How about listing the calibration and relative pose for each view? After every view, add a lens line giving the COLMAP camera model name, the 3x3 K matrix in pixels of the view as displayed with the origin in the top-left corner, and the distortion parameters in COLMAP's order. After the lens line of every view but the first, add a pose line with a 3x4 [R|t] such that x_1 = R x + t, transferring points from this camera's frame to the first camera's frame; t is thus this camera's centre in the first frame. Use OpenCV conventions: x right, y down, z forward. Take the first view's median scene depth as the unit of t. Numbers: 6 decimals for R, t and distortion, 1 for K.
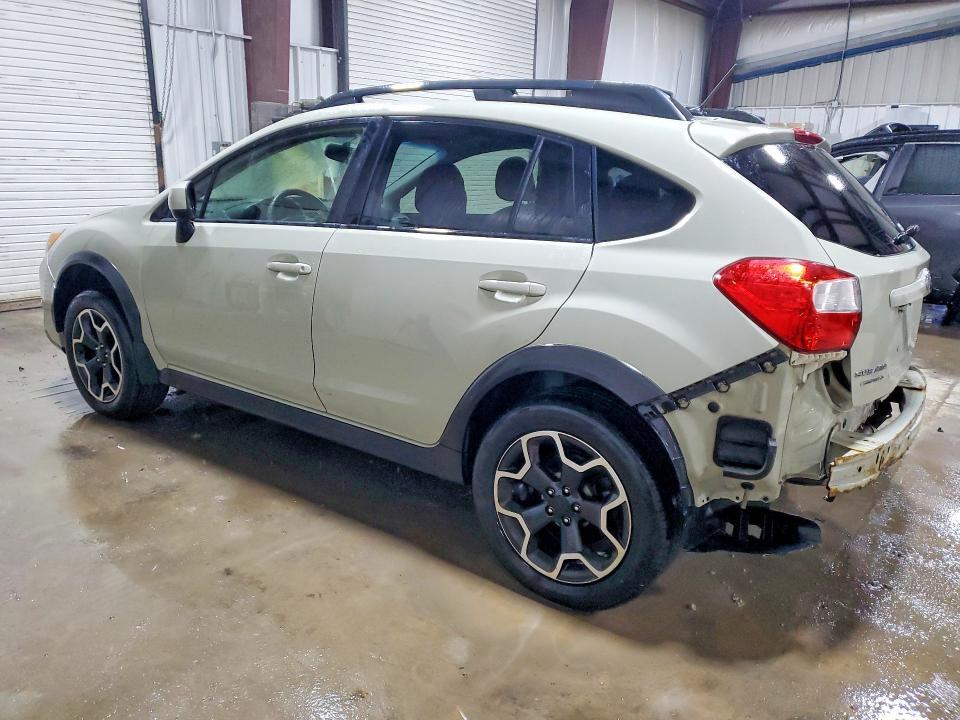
lens RADIAL K [[783.6, 0, 480.0], [0, 783.6, 360.0], [0, 0, 1]] dist [0.036667, -0.002887]
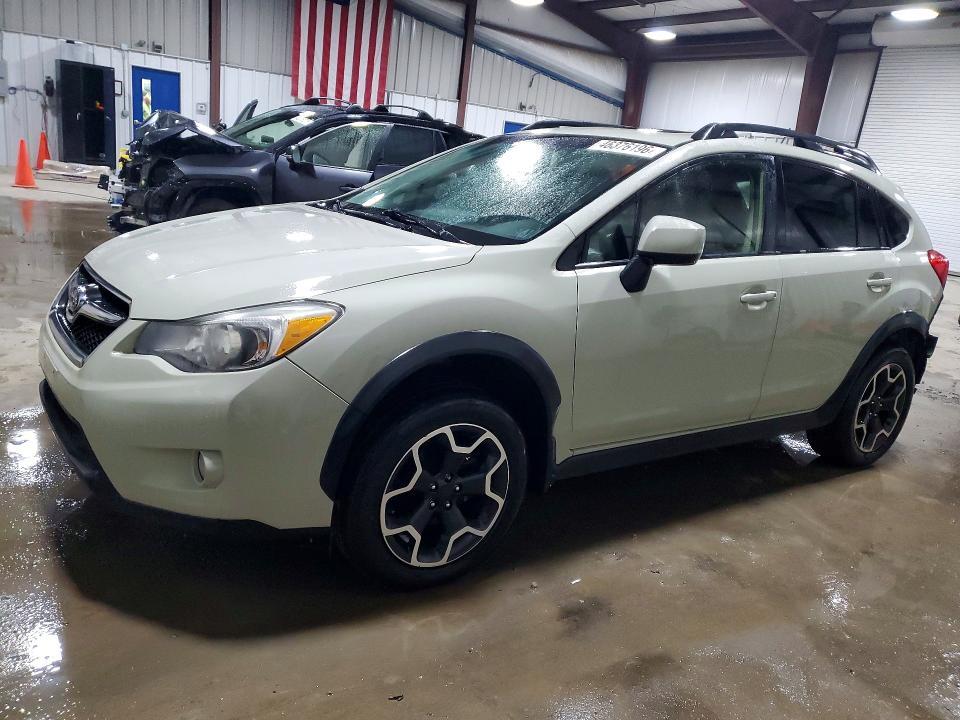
lens RADIAL K [[783.6, 0, 480.0], [0, 783.6, 360.0], [0, 0, 1]] dist [0.036667, -0.002887]
pose [[0.260227, -0.224831, 0.939006, -0.875051], [0.155111, 0.969615, 0.189174, -0.188607], [-0.953007, 0.096422, 0.287194, 0.674622]]
